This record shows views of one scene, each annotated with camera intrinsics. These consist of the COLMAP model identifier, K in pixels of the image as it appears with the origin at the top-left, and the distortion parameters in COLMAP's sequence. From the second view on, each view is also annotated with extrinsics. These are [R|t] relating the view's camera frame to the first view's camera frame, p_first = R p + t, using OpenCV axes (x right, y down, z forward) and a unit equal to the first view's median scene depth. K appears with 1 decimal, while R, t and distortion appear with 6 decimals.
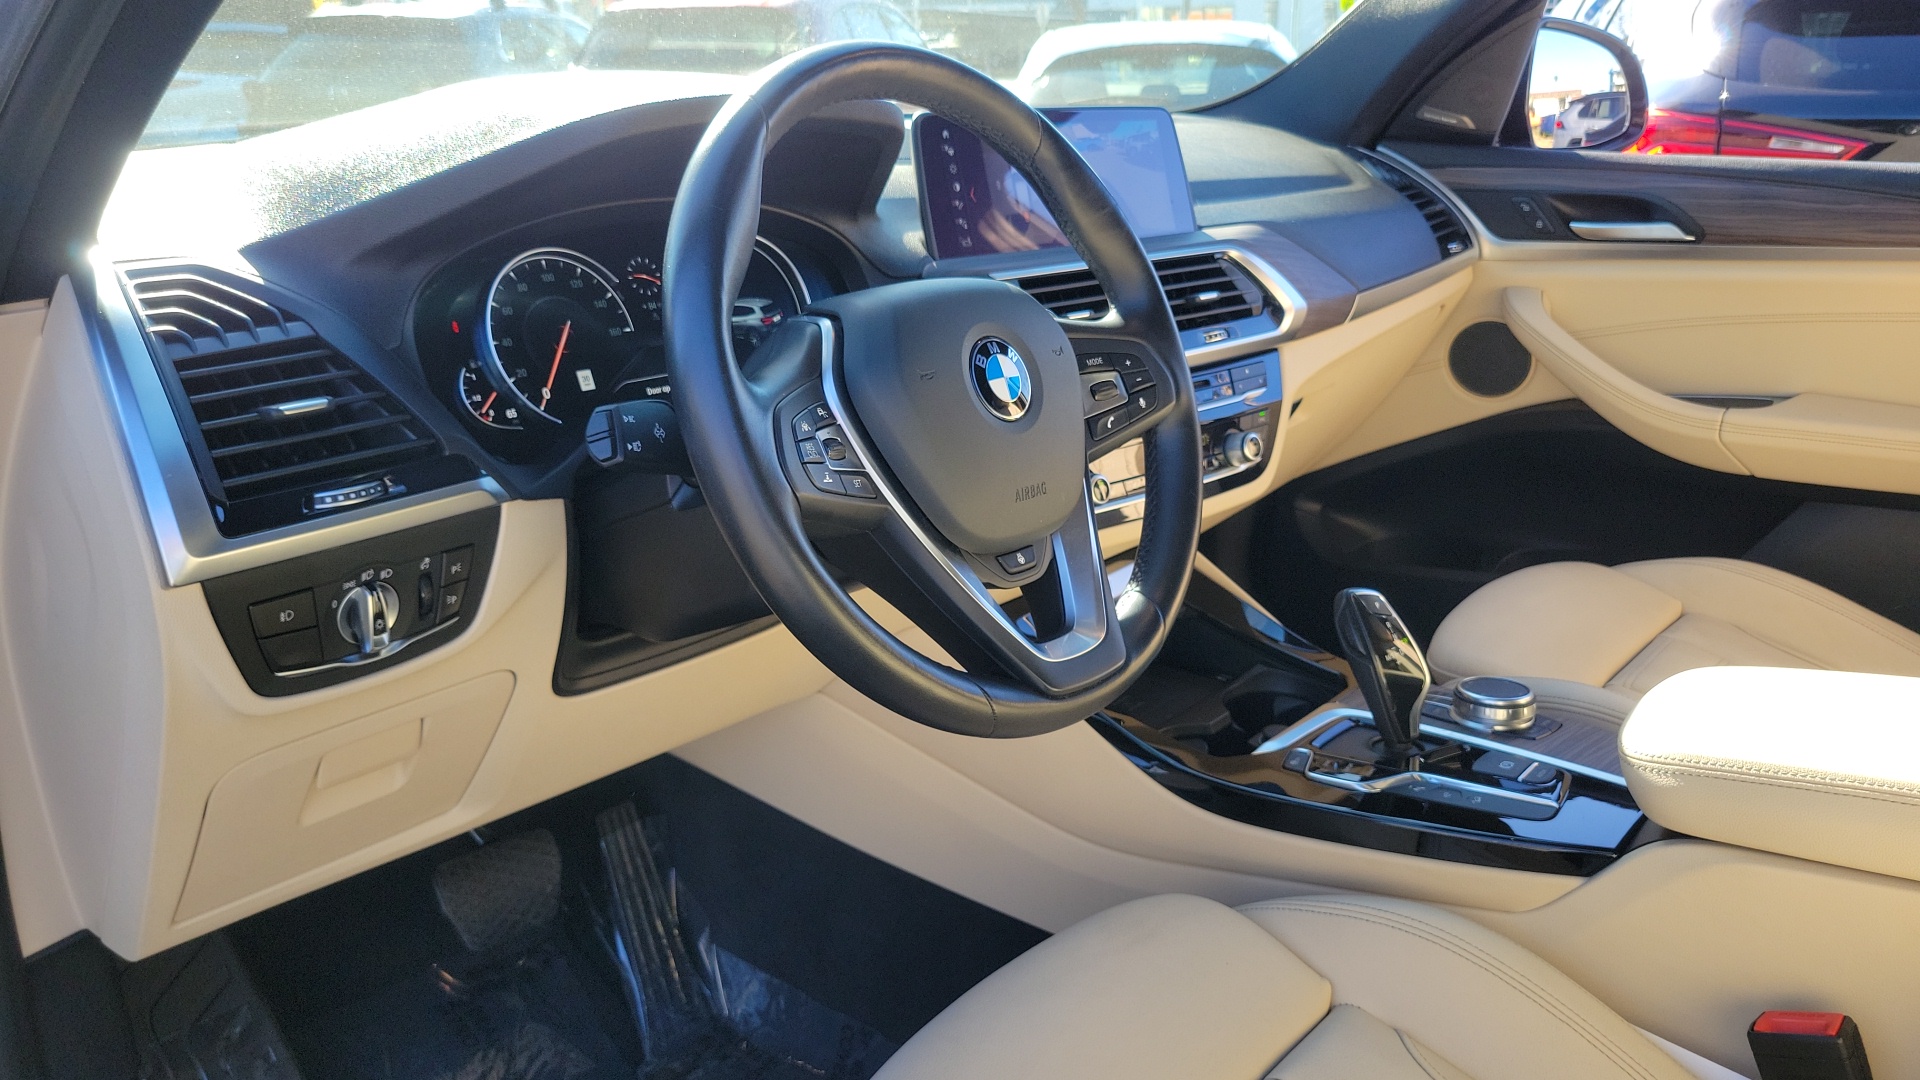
lens RADIAL K [[1446.8, 0, 952.0], [0, 1446.8, 534.1], [0, 0, 1]] dist [0.035589, -0.013221]
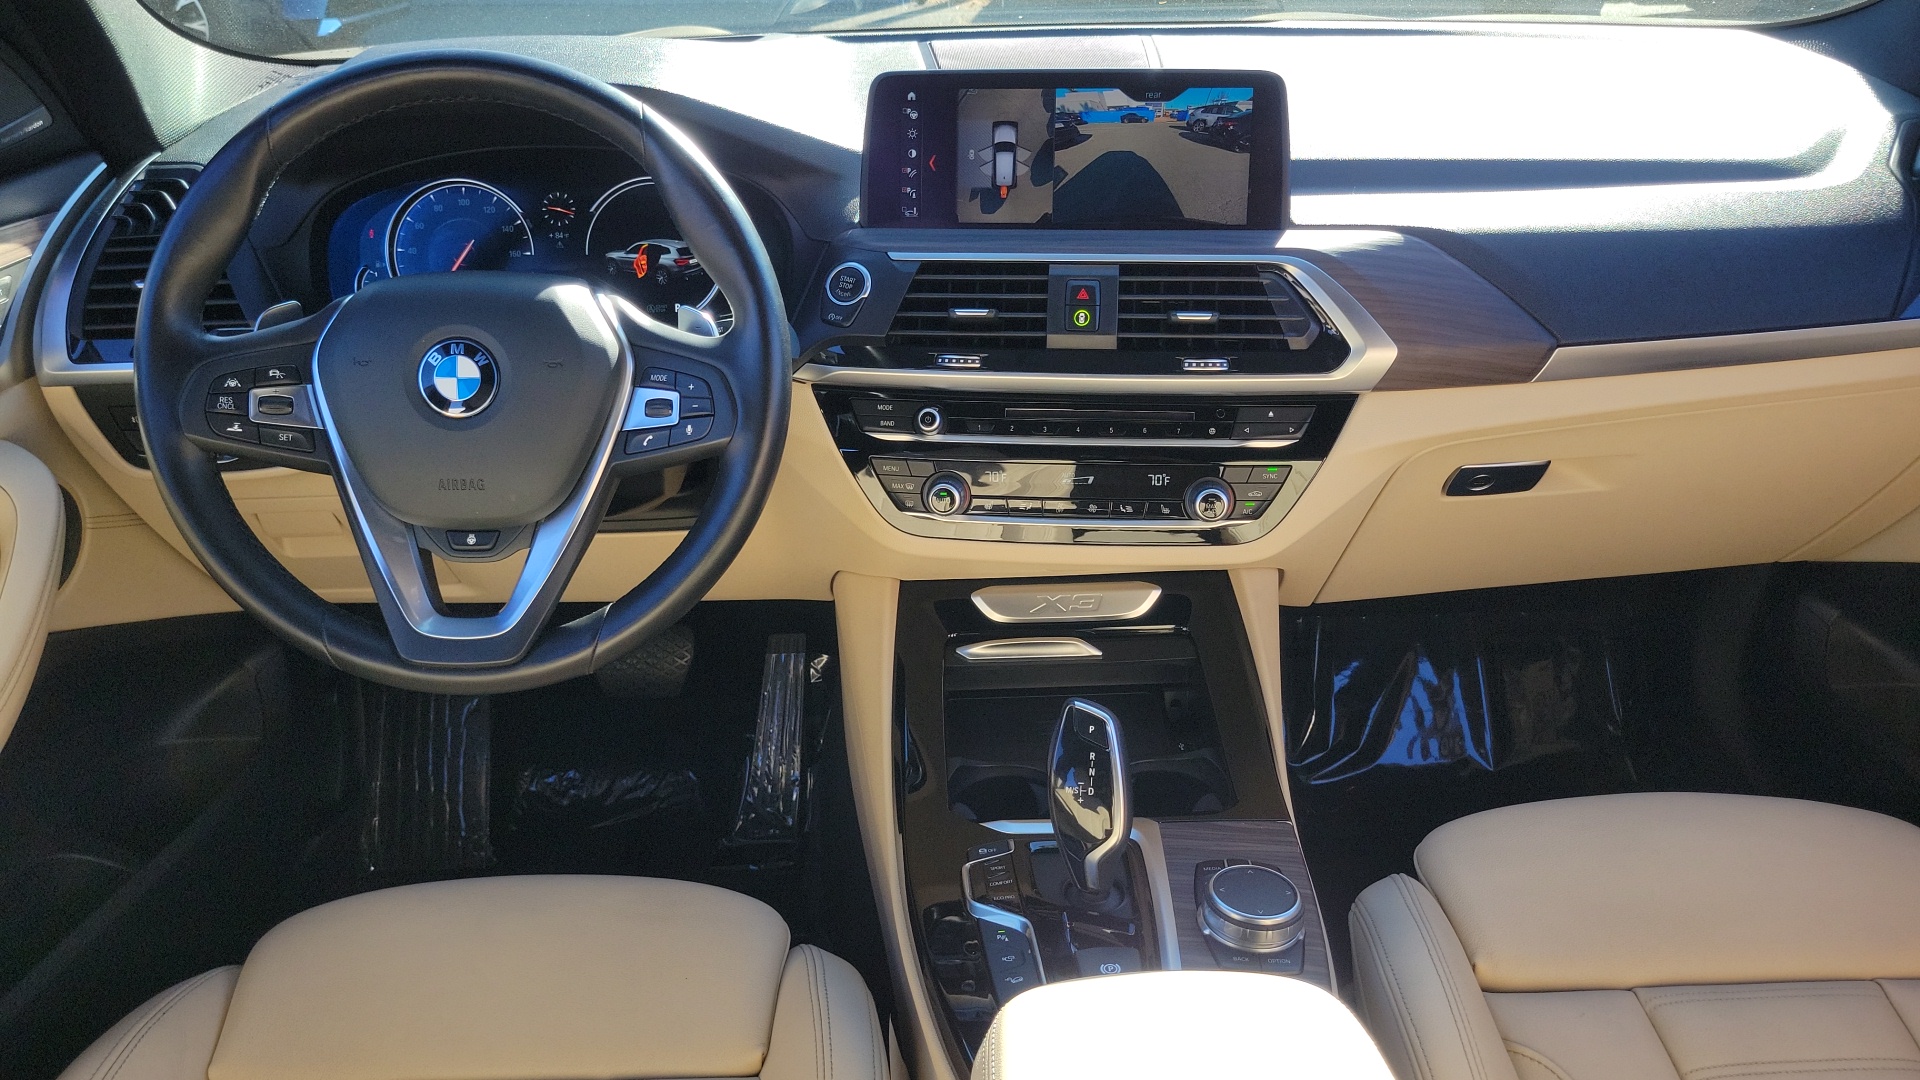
lens RADIAL K [[1446.8, 0, 952.0], [0, 1446.8, 534.1], [0, 0, 1]] dist [0.035589, -0.013221]
pose [[0.675986, 0.313308, -0.666994, 0.881570], [-0.208271, 0.949443, 0.234905, -0.276027], [0.706871, -0.019877, 0.707063, 0.402093]]
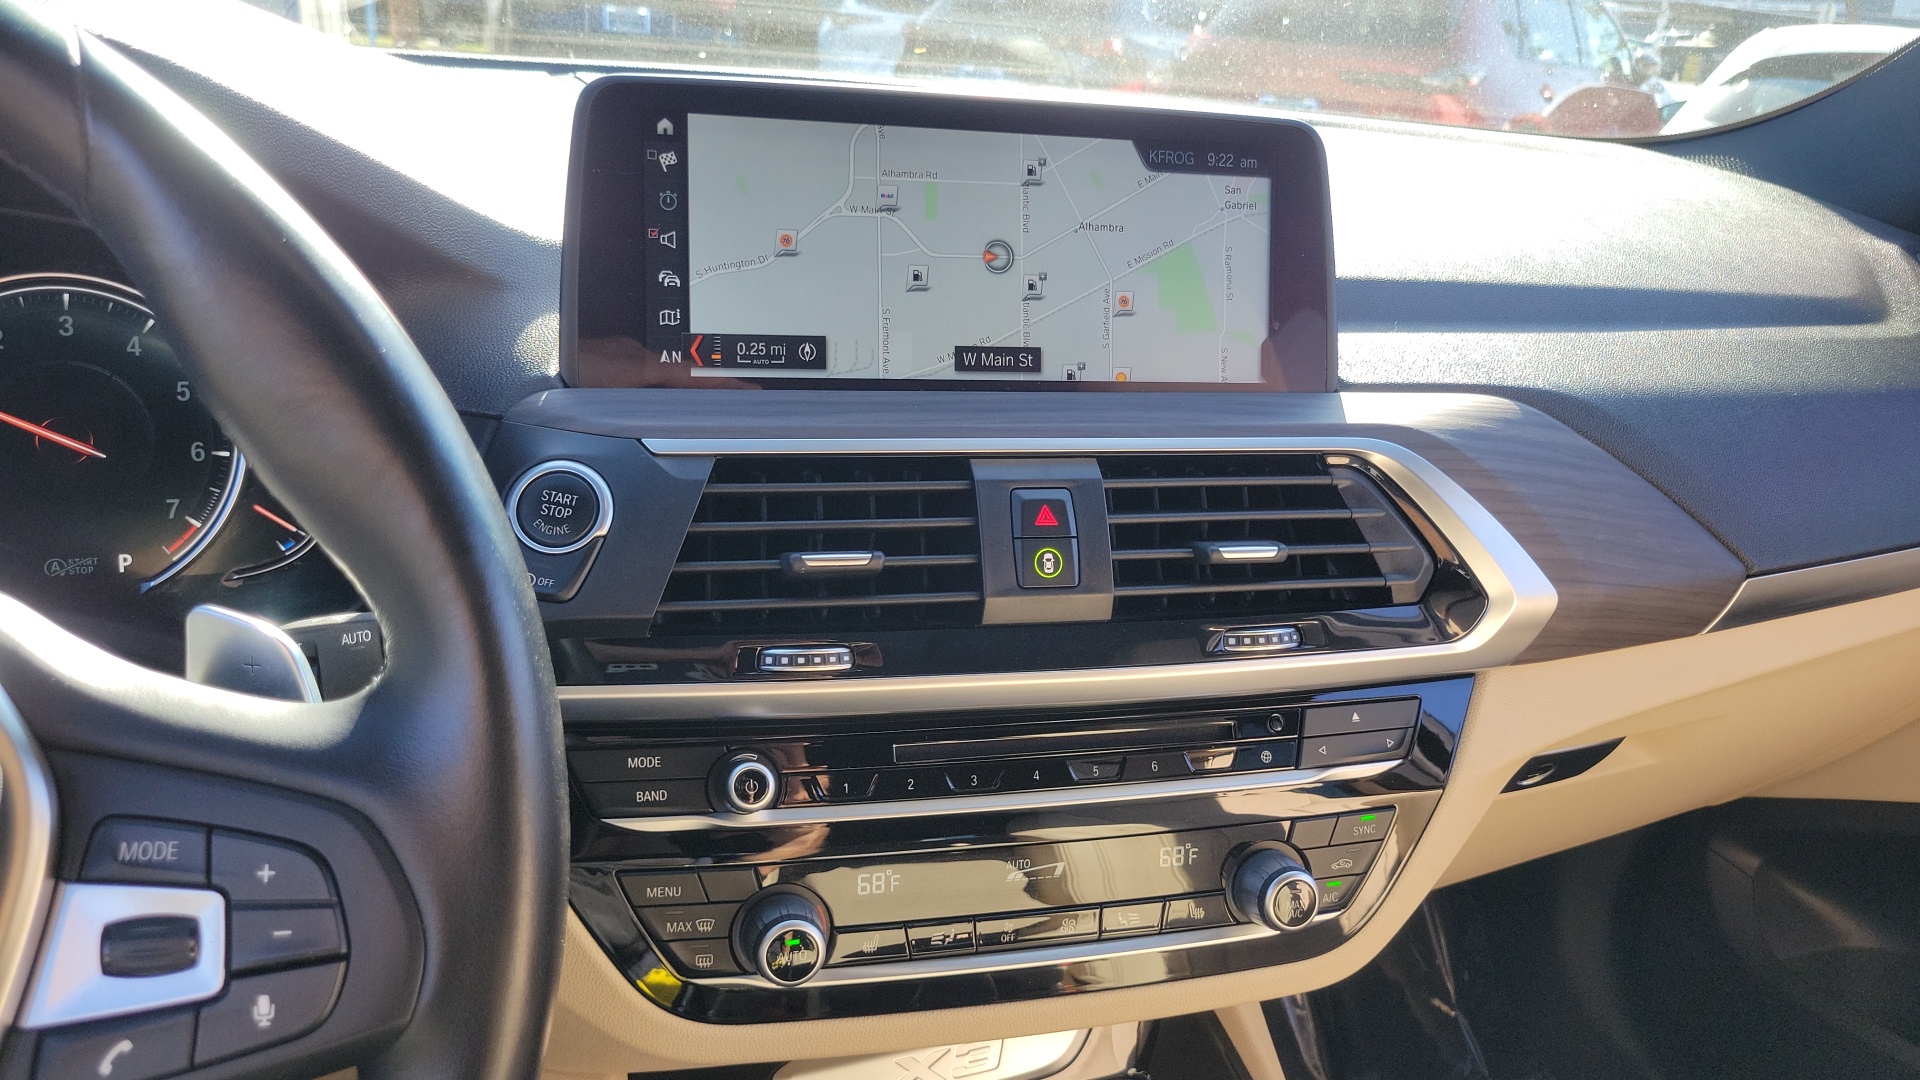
lens RADIAL K [[1463.2, 0, 949.9], [0, 1463.2, 535.1], [0, 0, 1]] dist [0.019063, -0.004648]
pose [[0.895197, 0.214496, -0.390657, 0.350002], [-0.208641, 0.976275, 0.057935, -0.229391], [0.393816, 0.029644, 0.918711, 0.715792]]
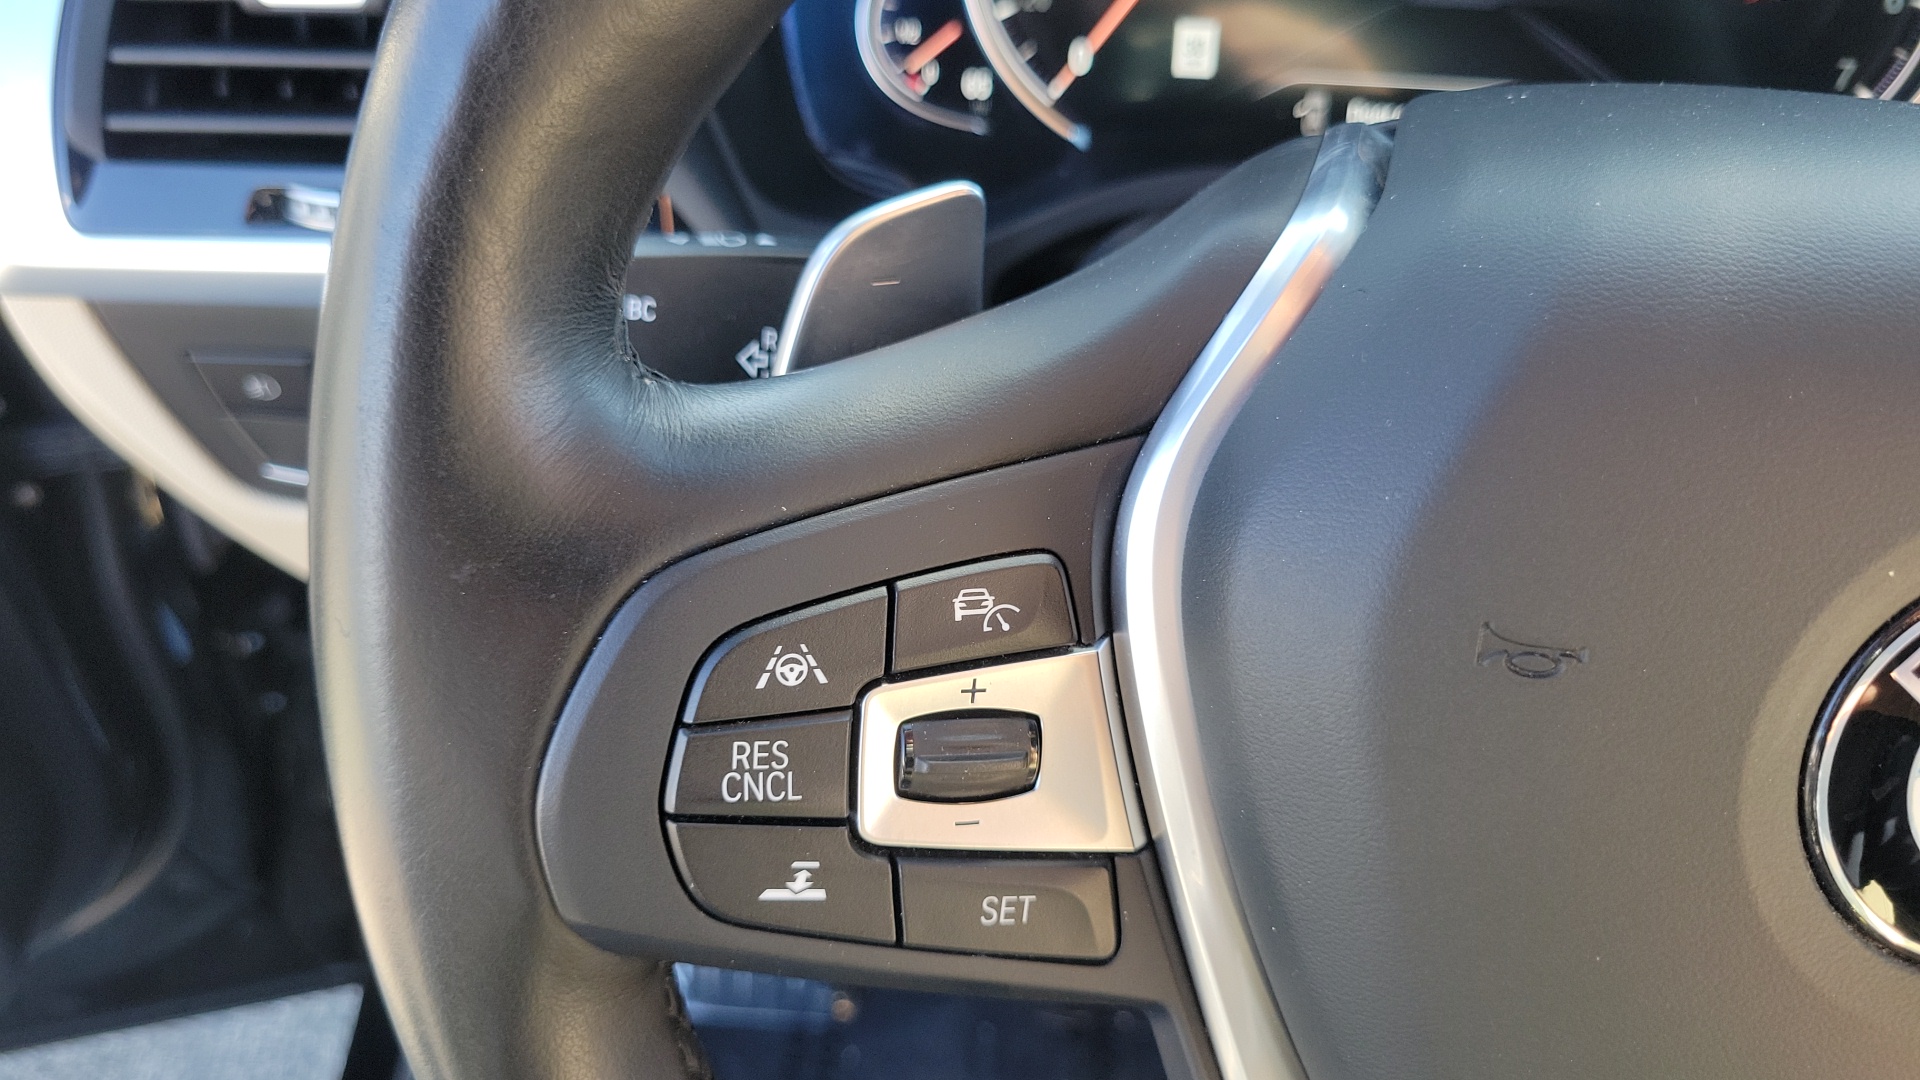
lens RADIAL K [[1518.7, 0, 960.0], [0, 1518.7, 540.0], [0, 0, 1]] dist [-0.008610, -0.007703]
pose [[0.610108, 0.502841, -0.612307, 0.045645], [-0.260508, 0.857147, 0.444337, -0.157523], [0.748268, -0.111583, 0.653946, 0.629612]]
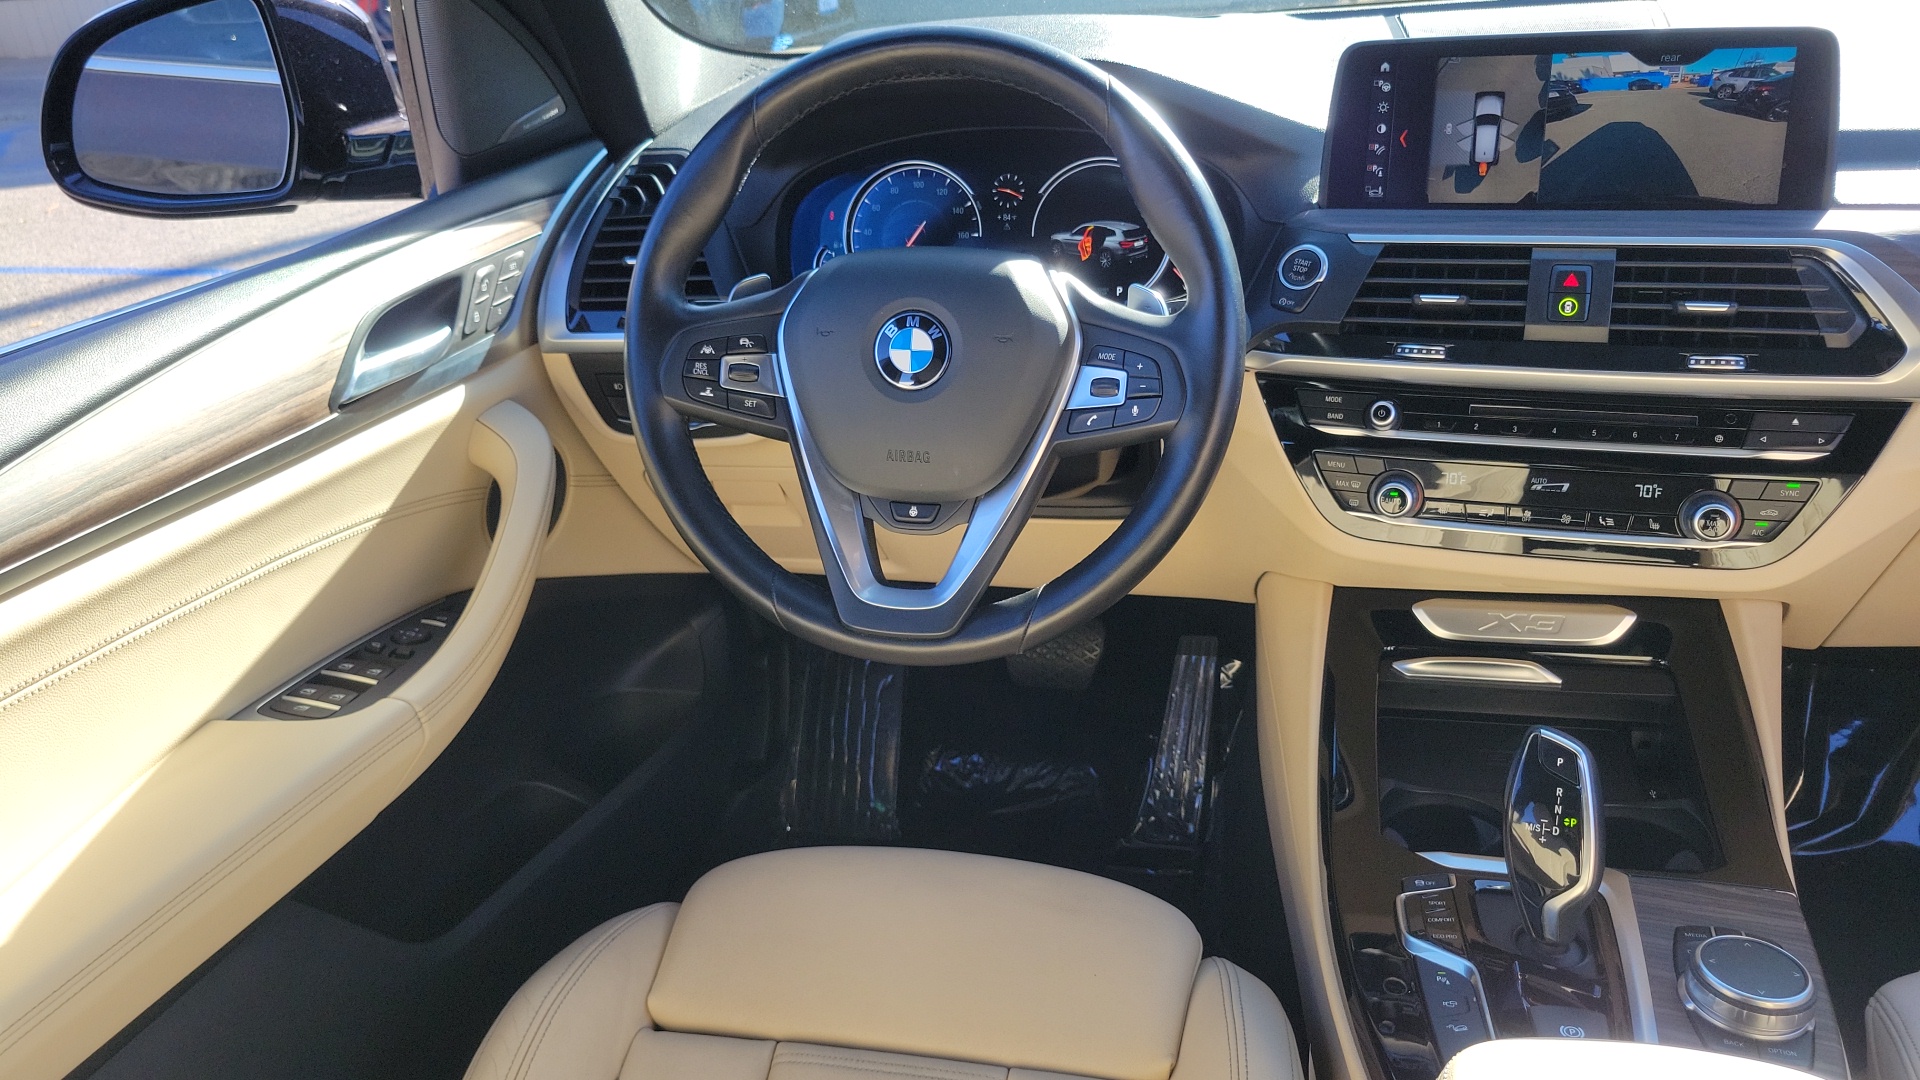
lens RADIAL K [[1453.4, 0, 971.3], [0, 1453.4, 535.3], [0, 0, 1]] dist [0.033626, -0.009403]
pose [[0.467856, 0.344749, -0.813793, 0.840483], [-0.200774, 0.938168, 0.282012, -0.247554], [0.860698, 0.031447, 0.508144, 0.397612]]
